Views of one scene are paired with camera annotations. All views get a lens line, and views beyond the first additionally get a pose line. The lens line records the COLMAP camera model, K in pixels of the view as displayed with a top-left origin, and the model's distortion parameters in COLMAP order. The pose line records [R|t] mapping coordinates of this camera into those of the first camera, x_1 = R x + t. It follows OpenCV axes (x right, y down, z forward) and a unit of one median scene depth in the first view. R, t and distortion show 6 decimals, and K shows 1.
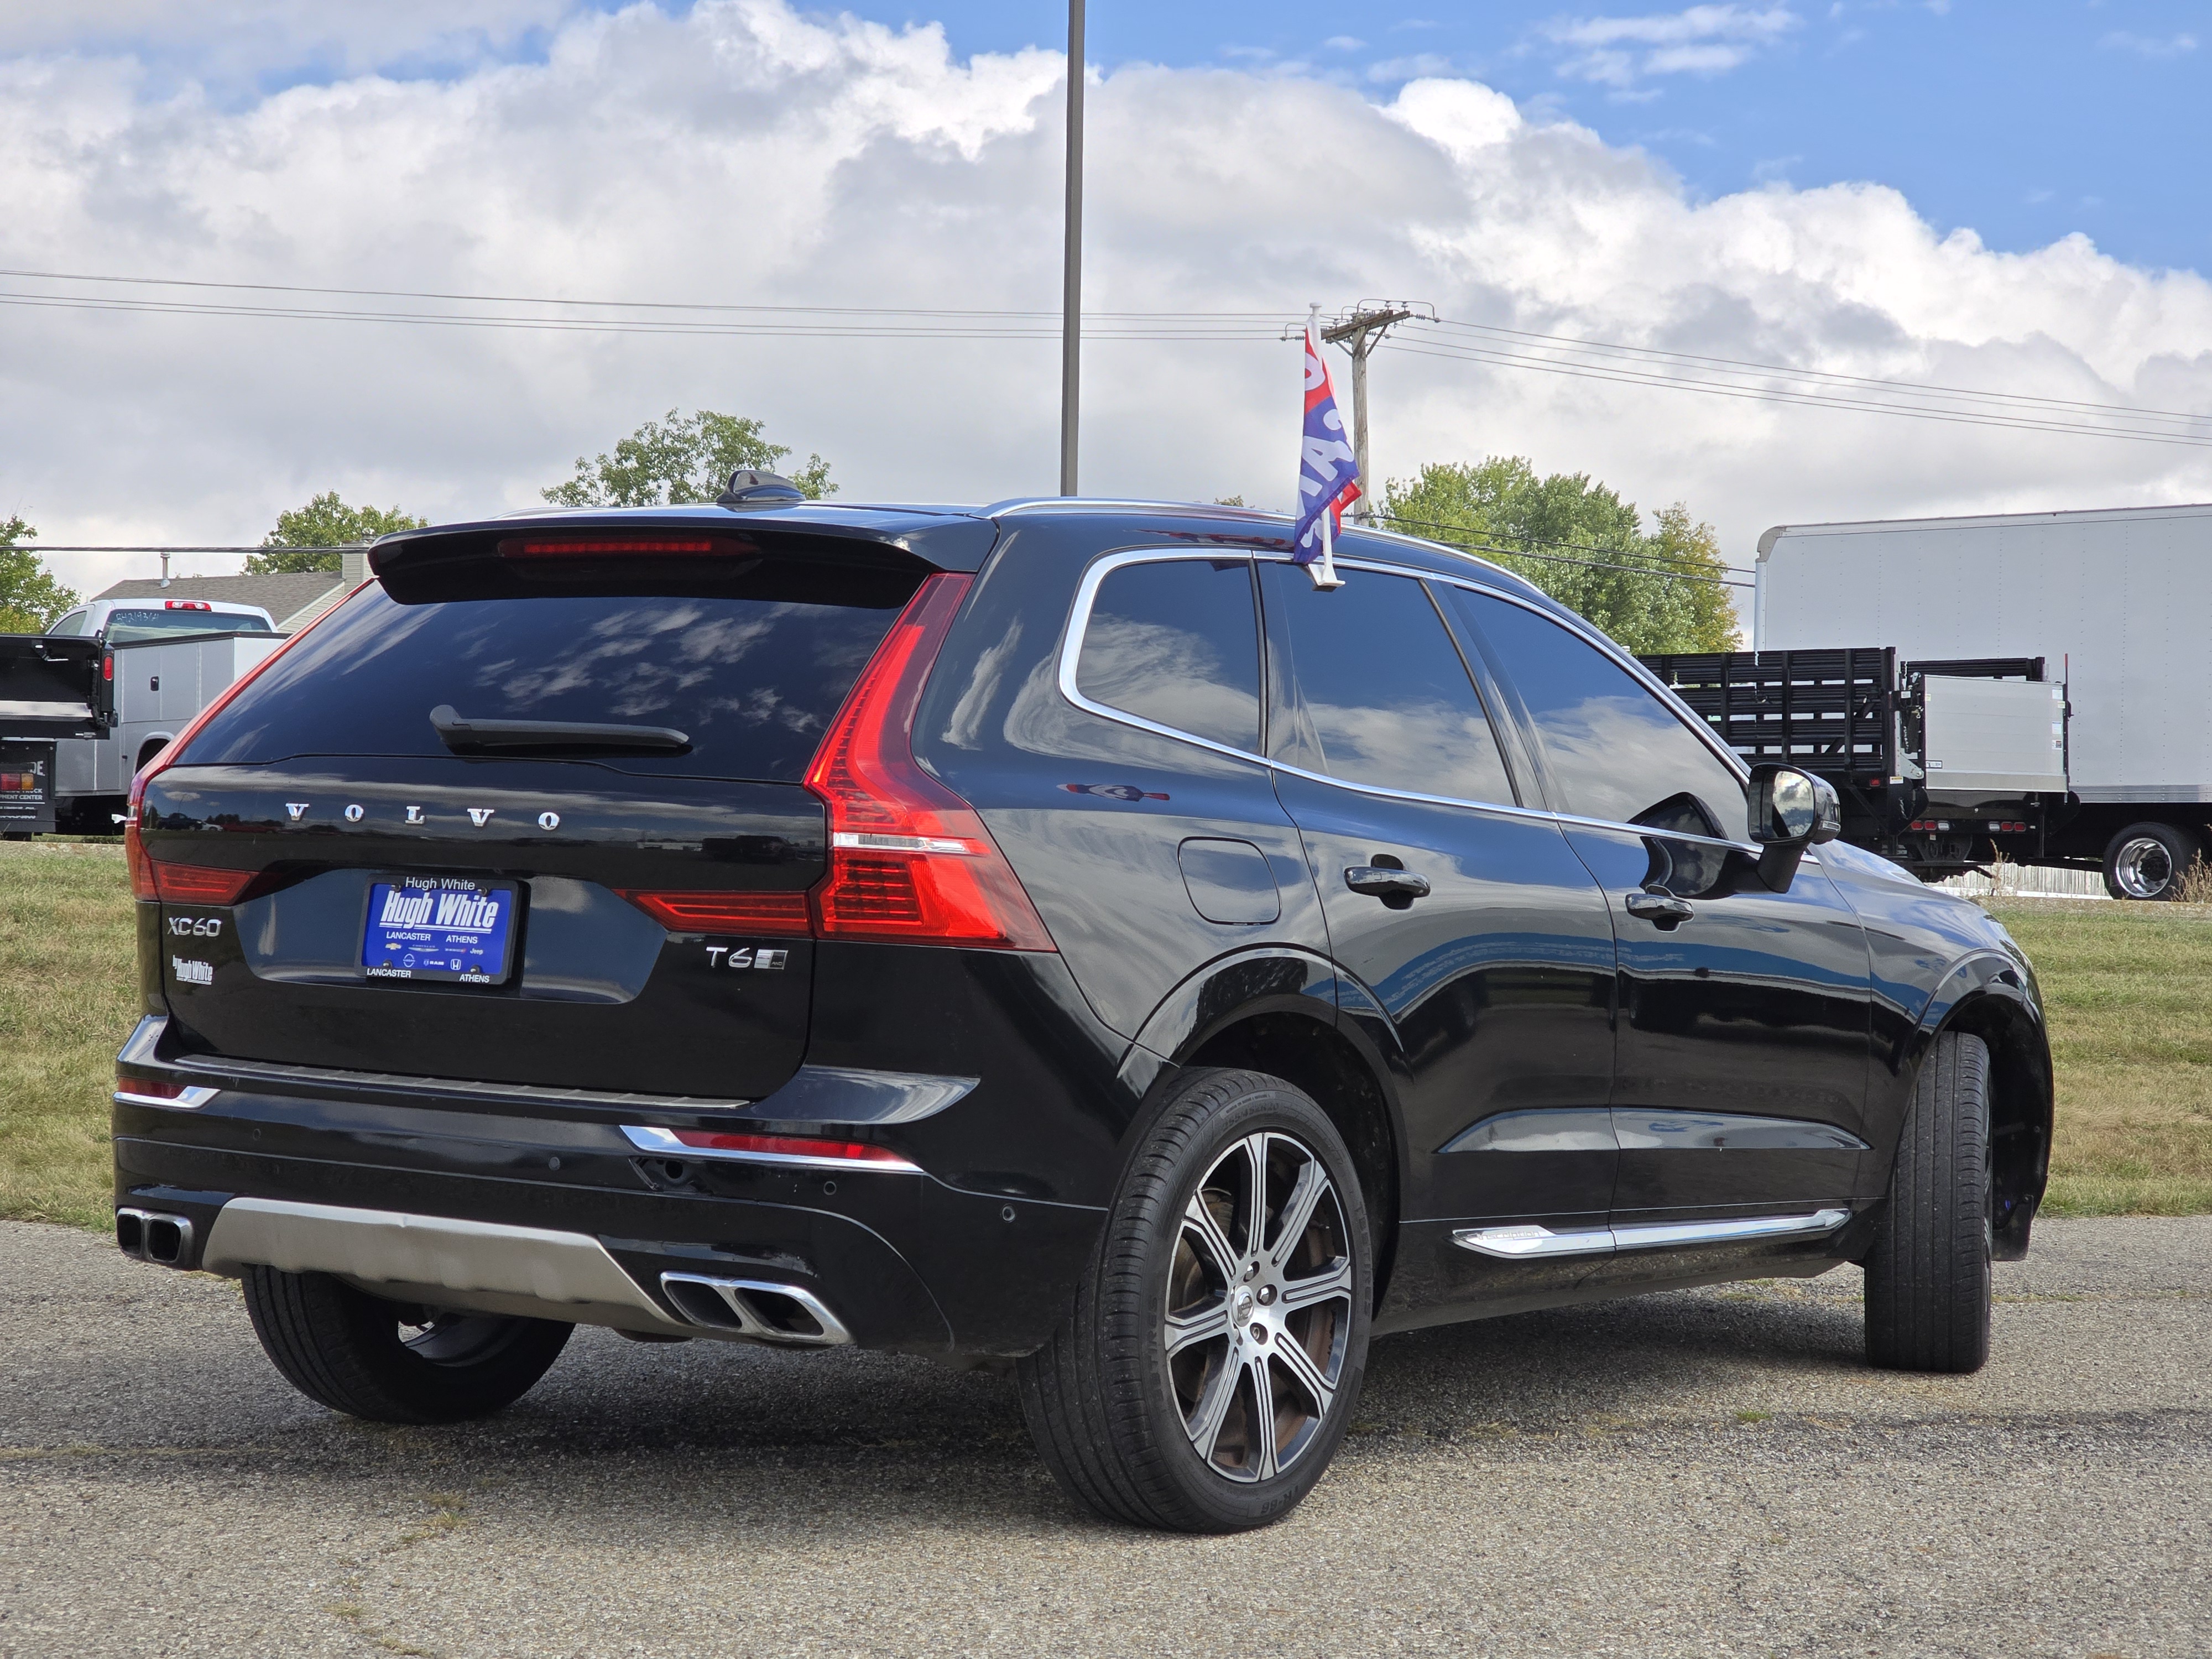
lens RADIAL K [[4422.5, 0, 1099.8], [0, 4422.5, 826.9], [0, 0, 1]] dist [0.080334, 0.000000]
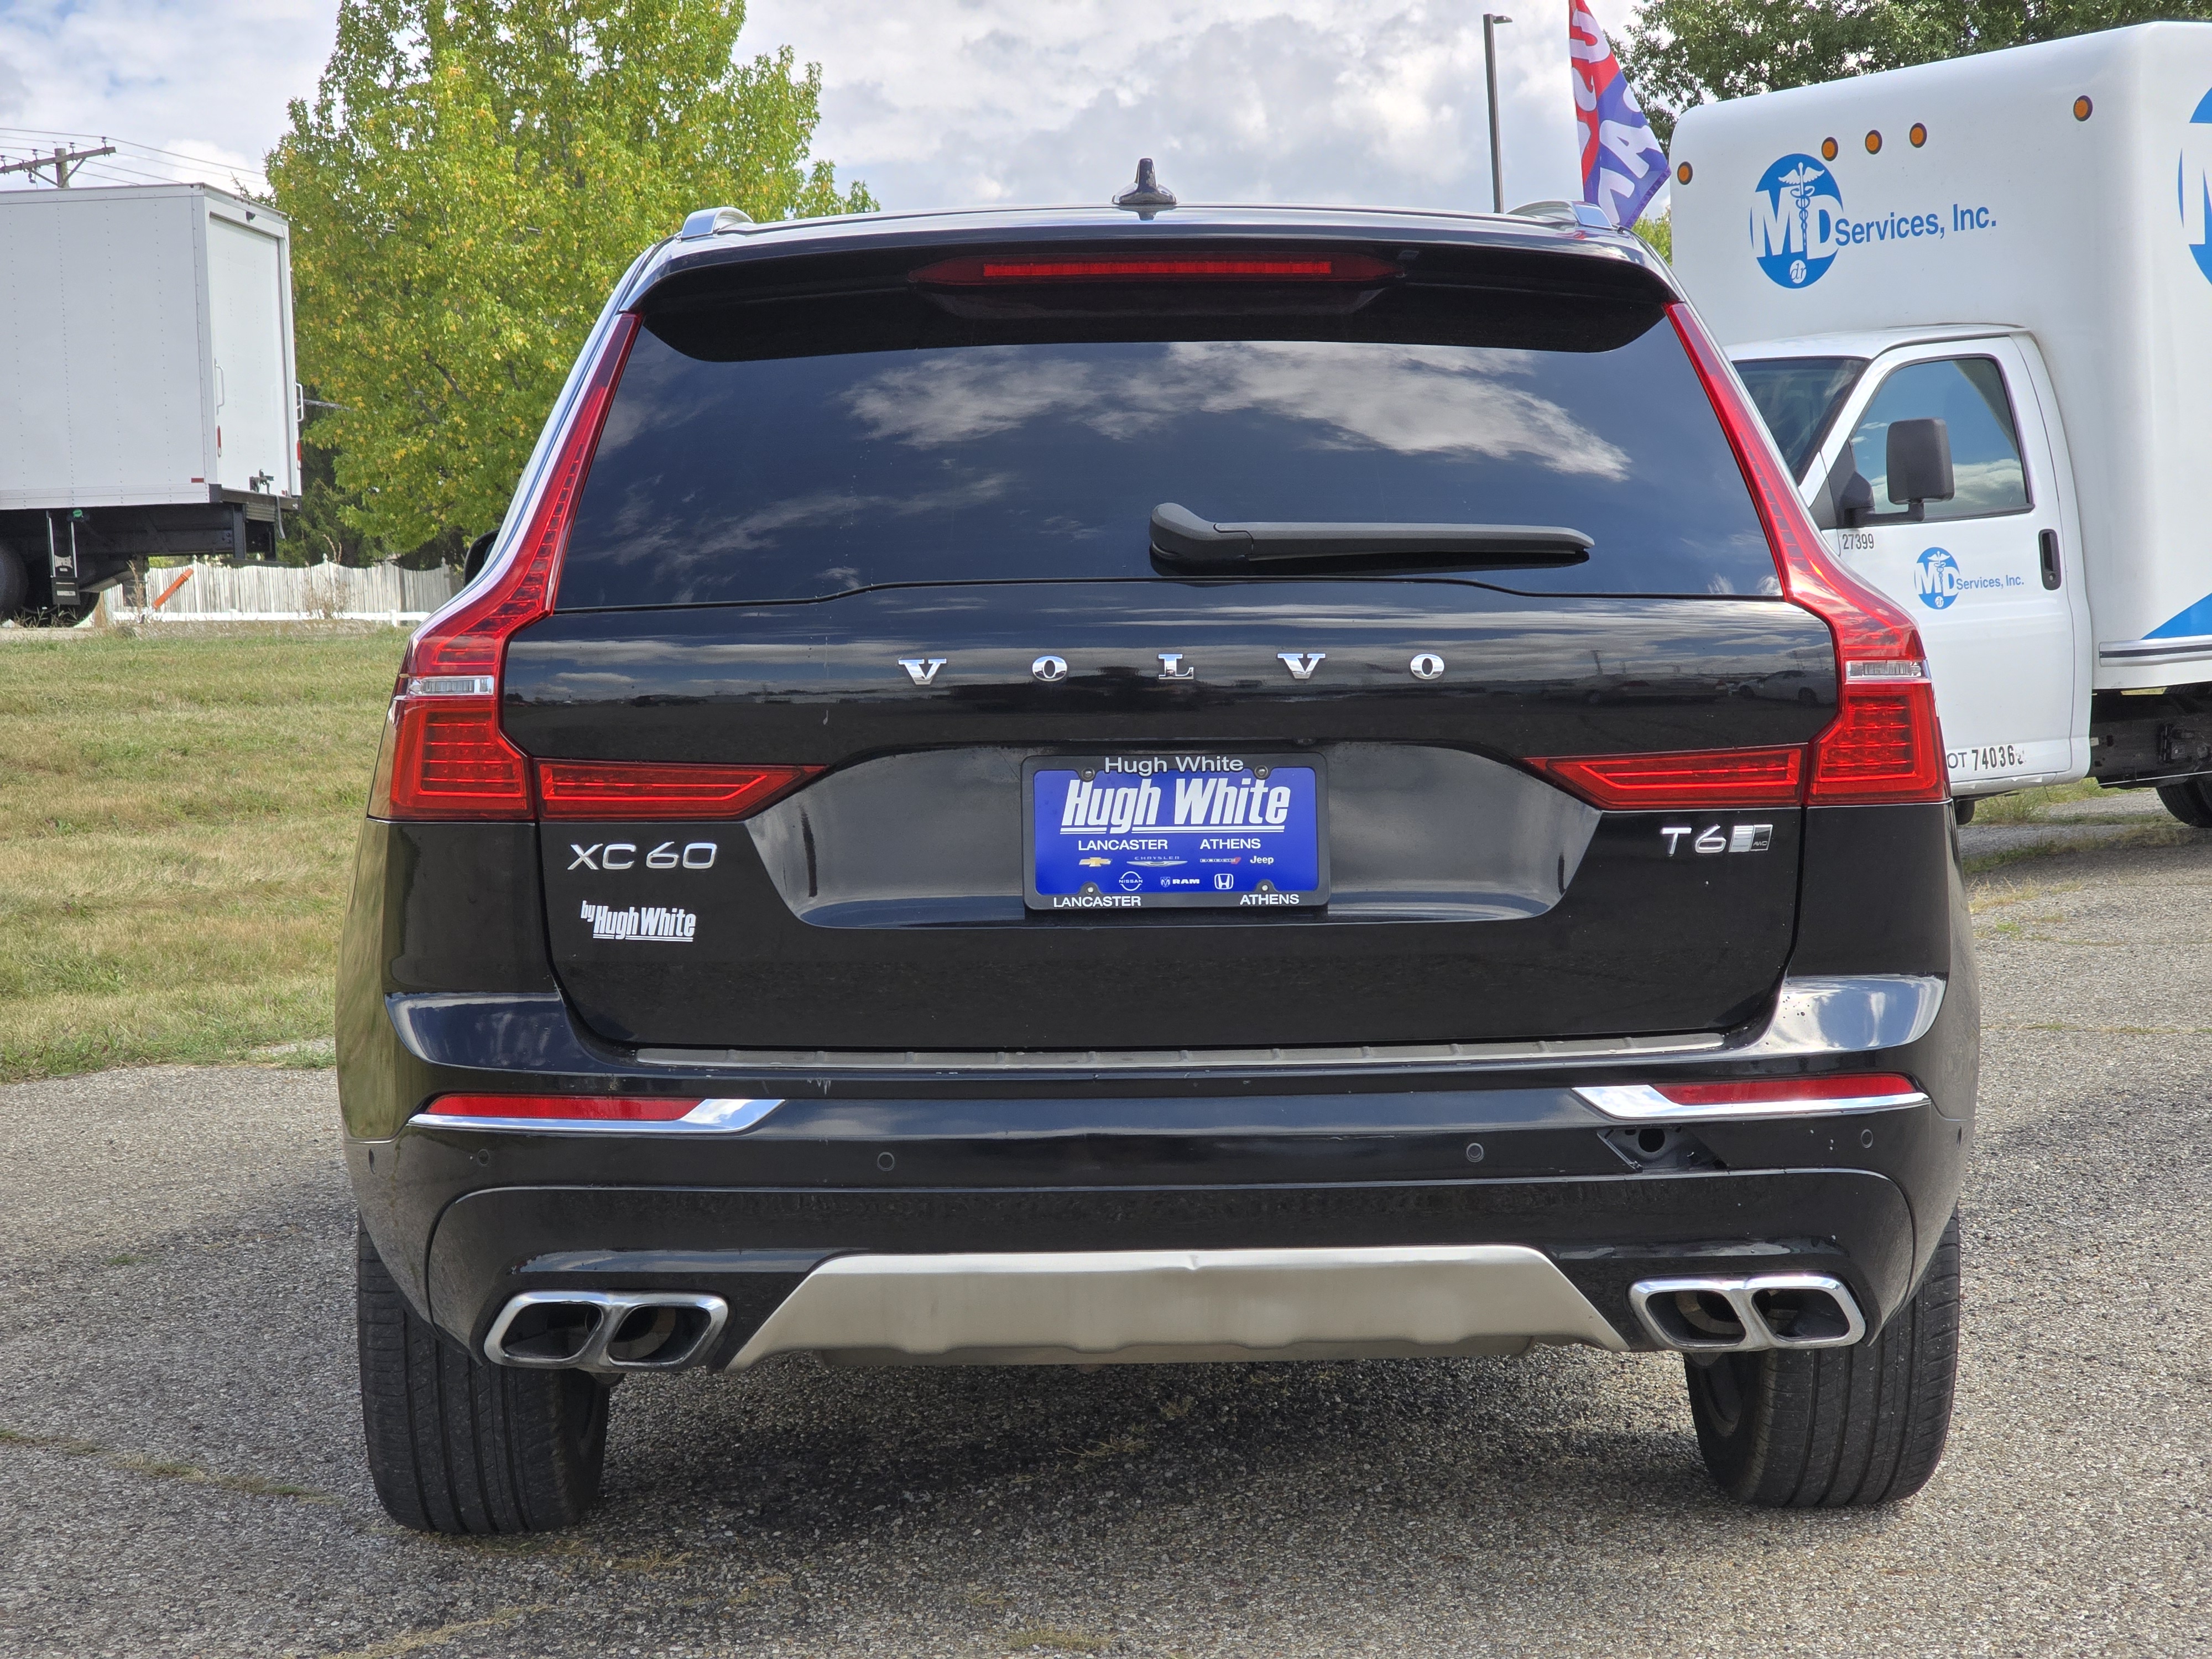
lens RADIAL K [[4422.5, 0, 1101.4], [0, 4422.5, 843.5], [0, 0, 1]] dist [0.080334, 0.000000]
pose [[0.803324, -0.072248, 0.591143, -0.564112], [0.040557, 0.996946, 0.066731, -0.021199], [-0.594159, -0.029632, 0.803801, 0.458468]]
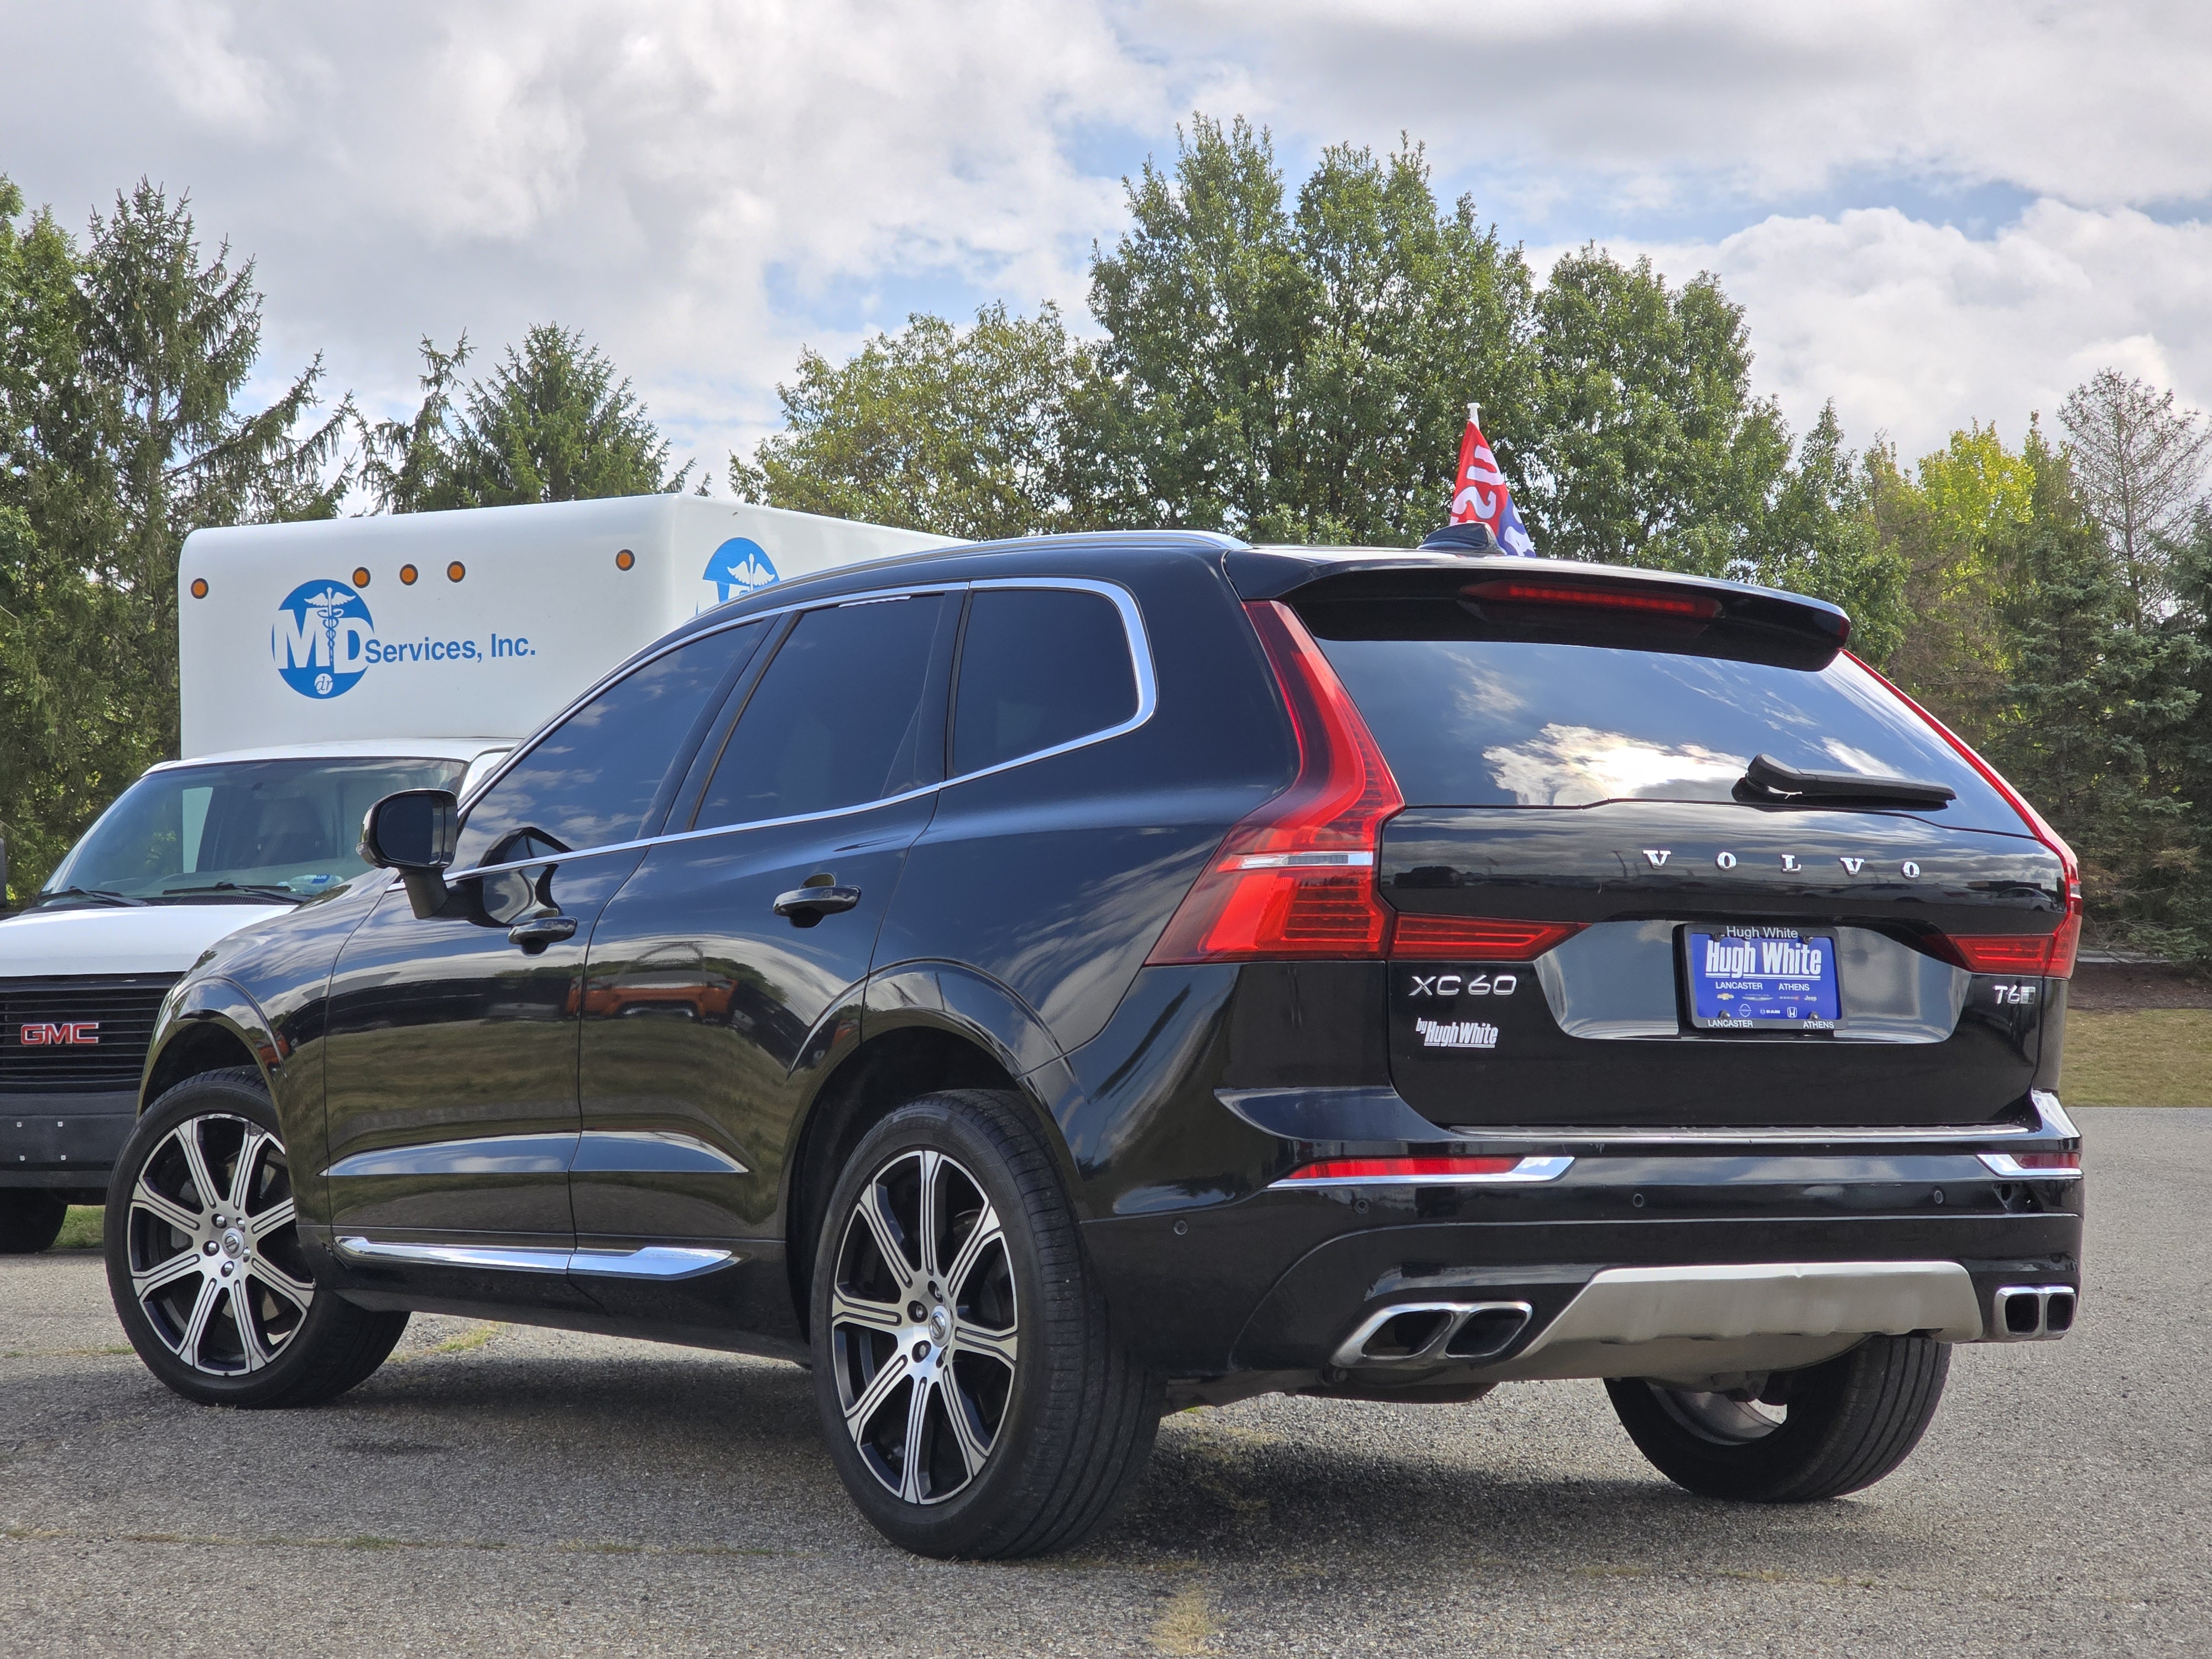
lens RADIAL K [[4422.5, 0, 1112.0], [0, 4422.5, 826.3], [0, 0, 1]] dist [0.080334, 0.000000]
pose [[0.357247, 0.023554, 0.933713, -1.137914], [0.012343, 0.999476, -0.029935, 0.017063], [-0.933928, 0.022219, 0.356769, 0.781923]]
